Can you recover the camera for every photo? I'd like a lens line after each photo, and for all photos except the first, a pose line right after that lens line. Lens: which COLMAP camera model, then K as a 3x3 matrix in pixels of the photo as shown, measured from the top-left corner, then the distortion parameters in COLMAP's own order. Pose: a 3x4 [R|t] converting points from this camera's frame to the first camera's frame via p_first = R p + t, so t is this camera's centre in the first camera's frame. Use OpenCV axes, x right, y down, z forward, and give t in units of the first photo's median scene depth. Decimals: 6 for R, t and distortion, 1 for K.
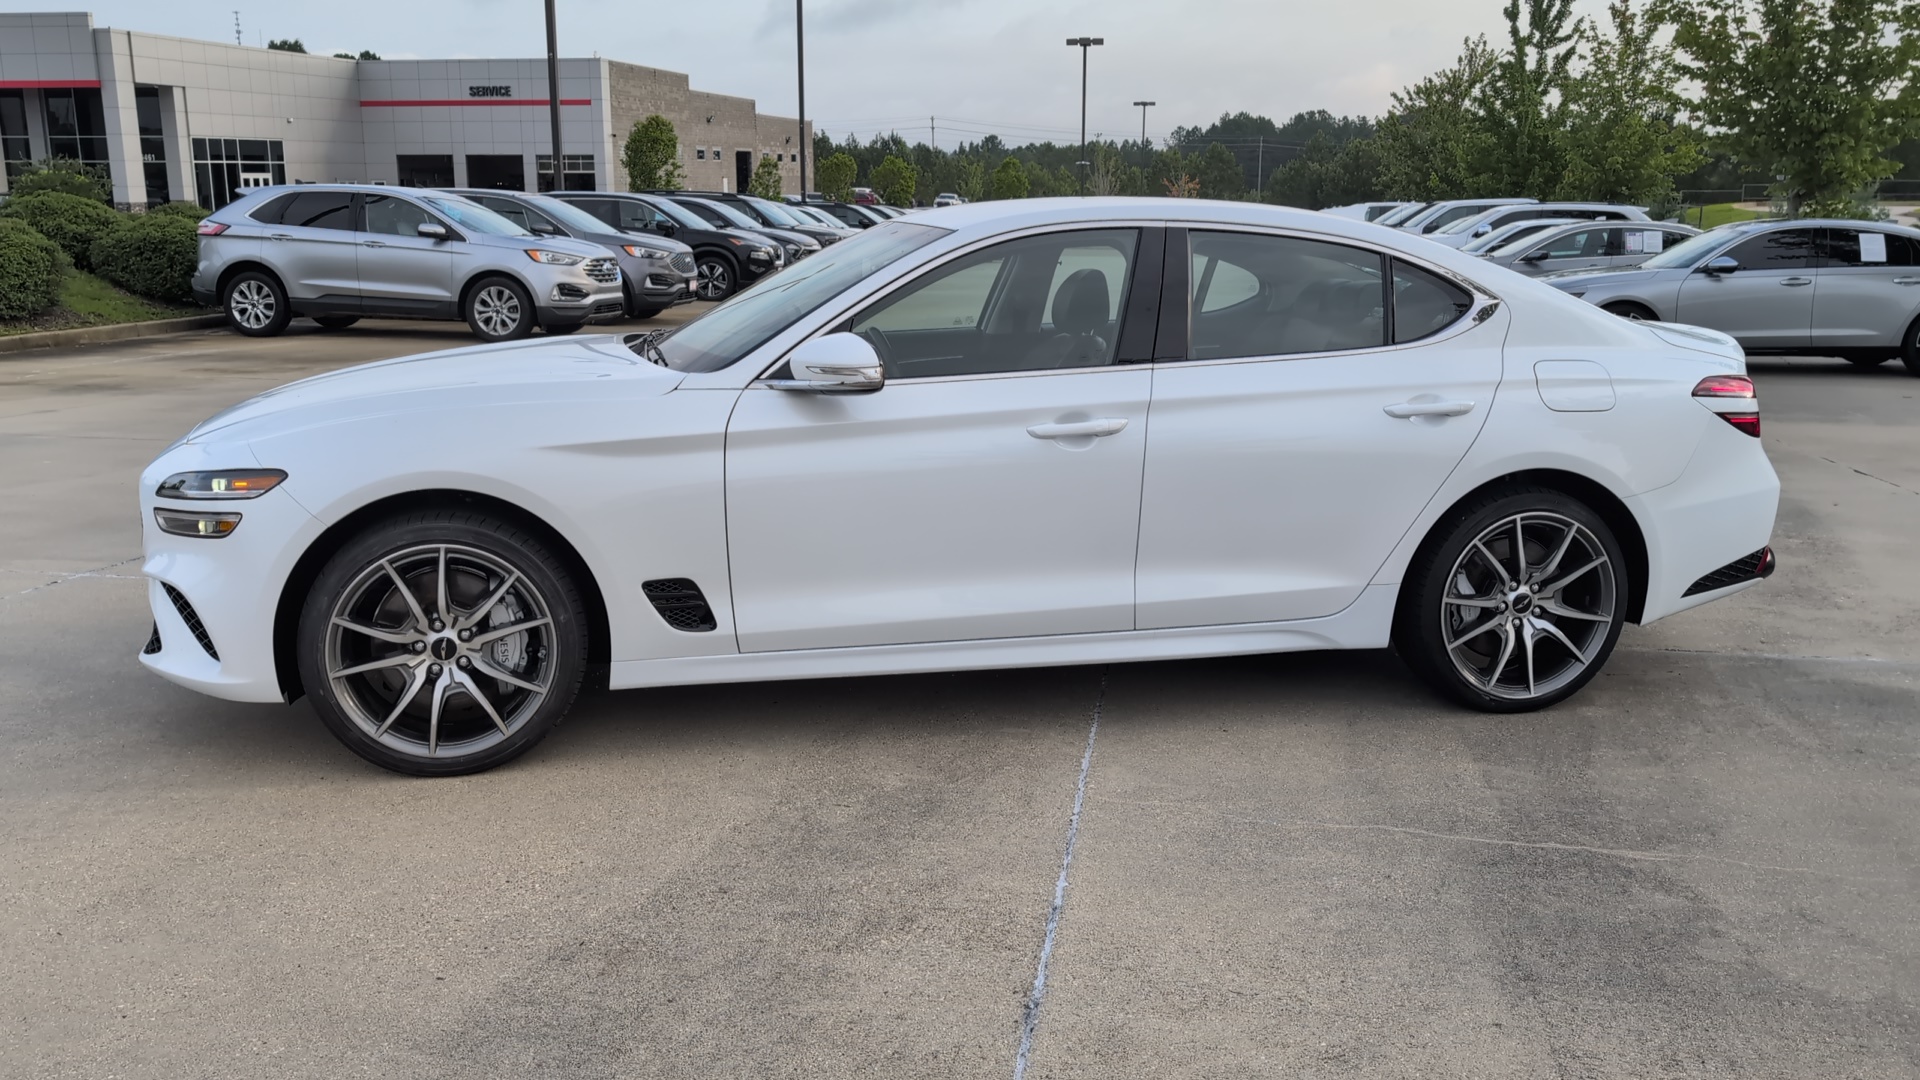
lens RADIAL K [[1630.0, 0, 959.8], [0, 1630.0, 549.9], [0, 0, 1]] dist [0.034189, -0.049493]
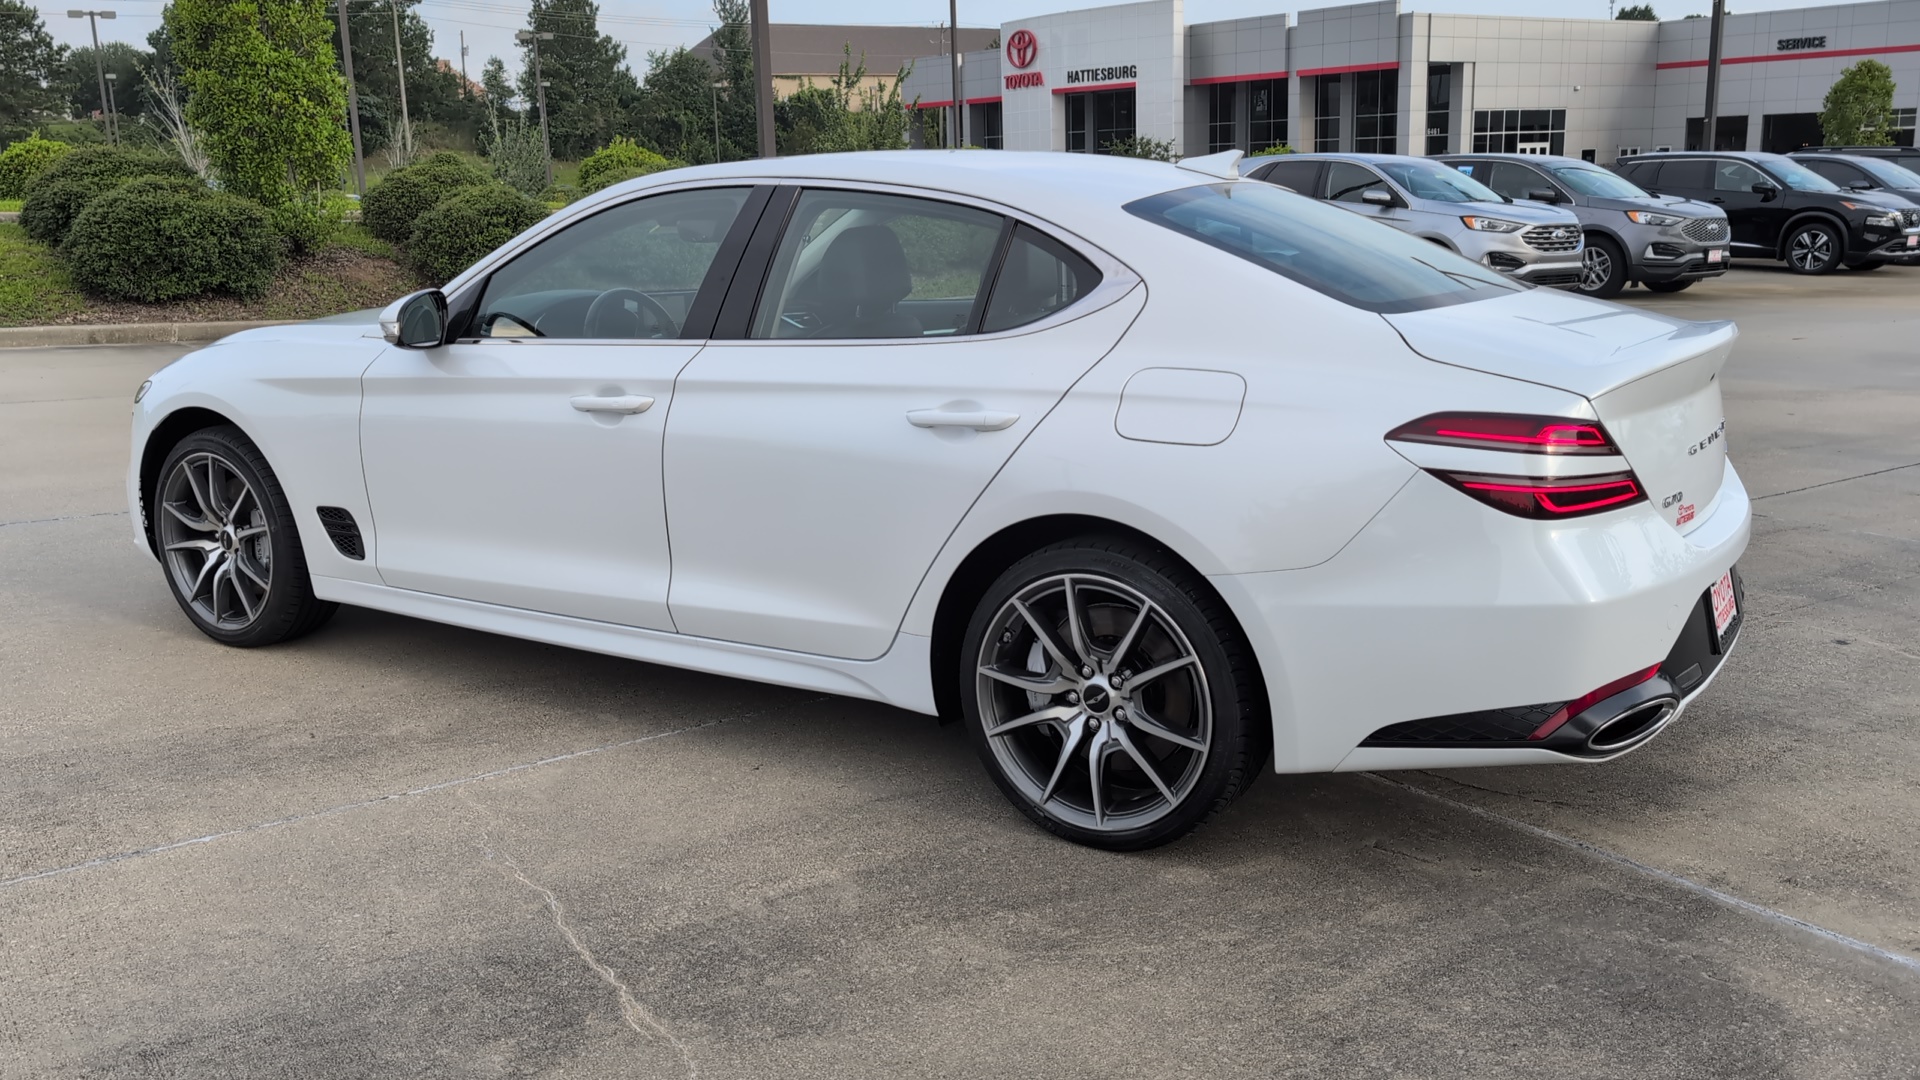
lens RADIAL K [[1630.0, 0, 957.9], [0, 1630.0, 527.7], [0, 0, 1]] dist [0.034189, -0.049493]
pose [[0.710211, 0.131033, -0.691687, 0.163457], [-0.127040, 0.990250, 0.057151, -0.015703], [0.692432, 0.047283, 0.719933, 0.089501]]
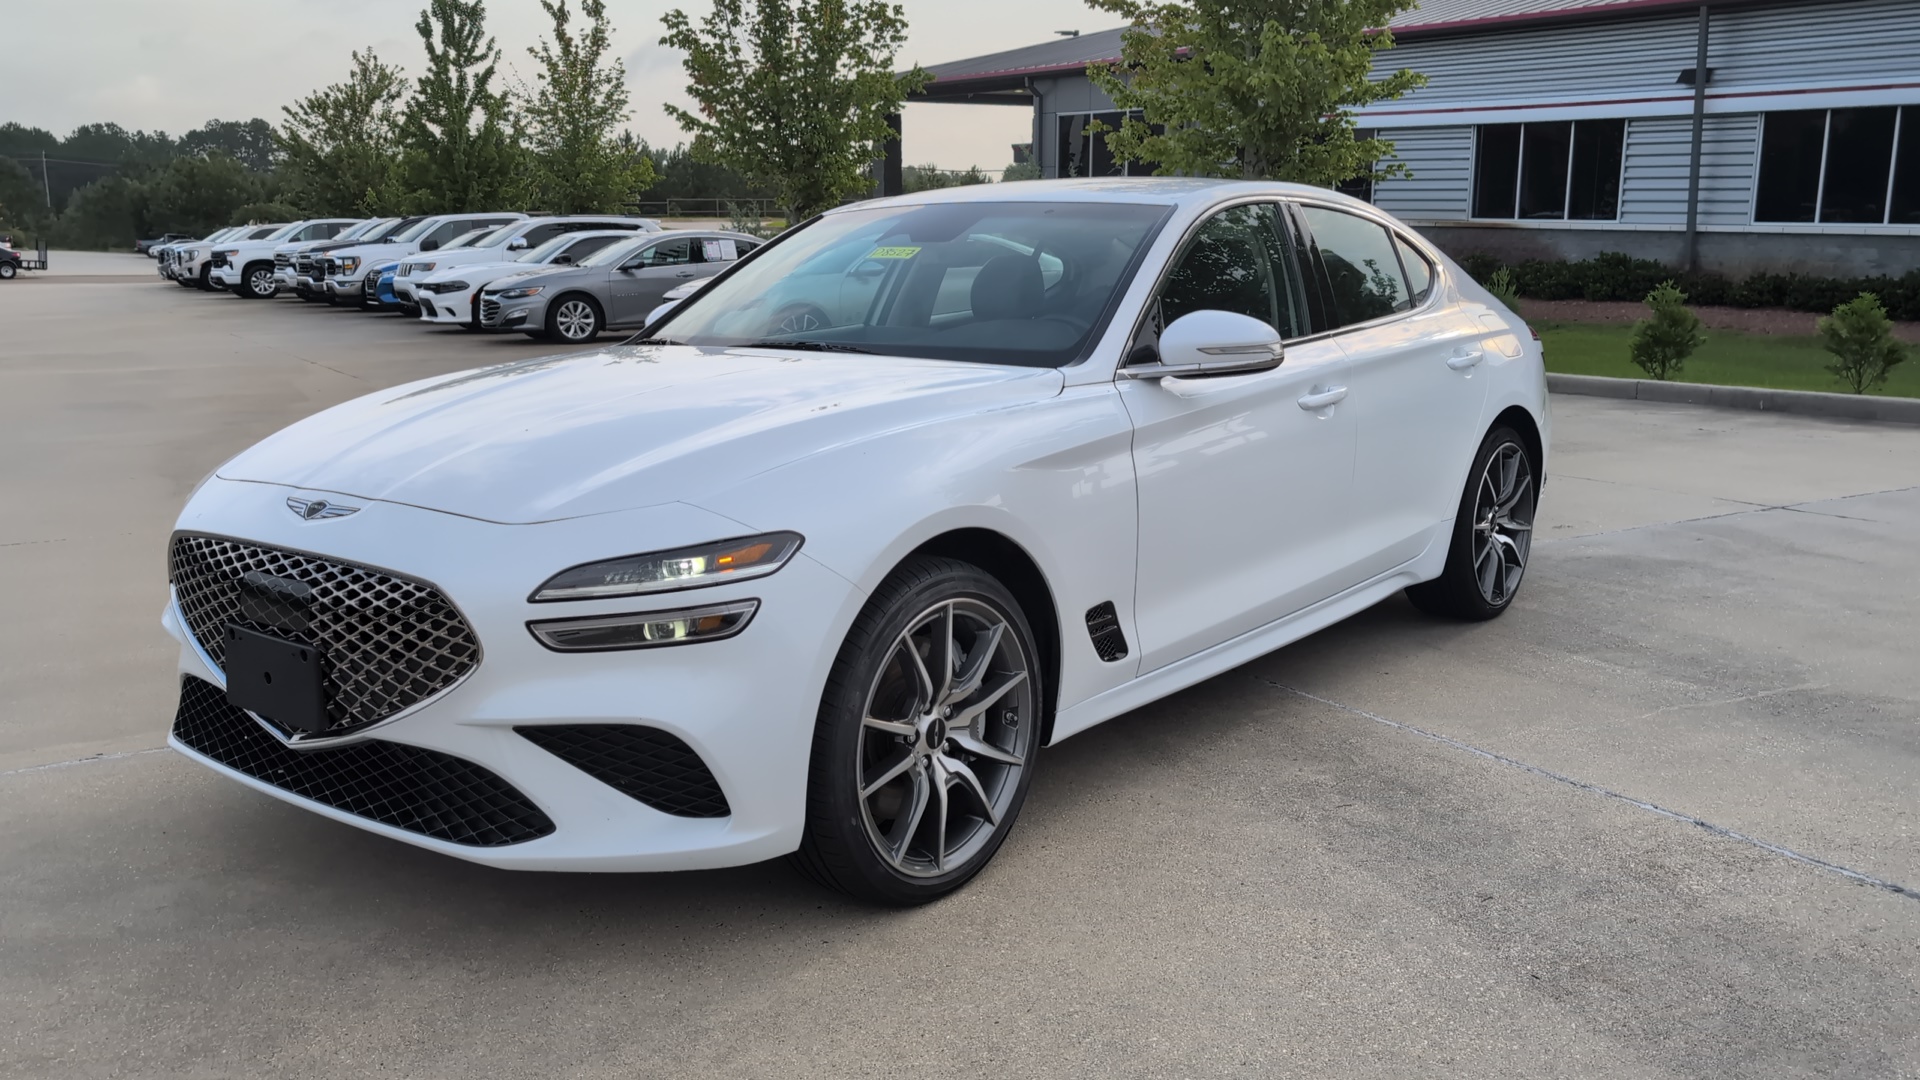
lens RADIAL K [[1630.0, 0, 973.4], [0, 1630.0, 545.9], [0, 0, 1]] dist [0.034189, -0.049493]
pose [[0.765191, -0.135381, 0.629408, -0.140476], [0.144679, 0.988794, 0.036792, -0.009956], [-0.627336, 0.062909, 0.776203, 0.067506]]
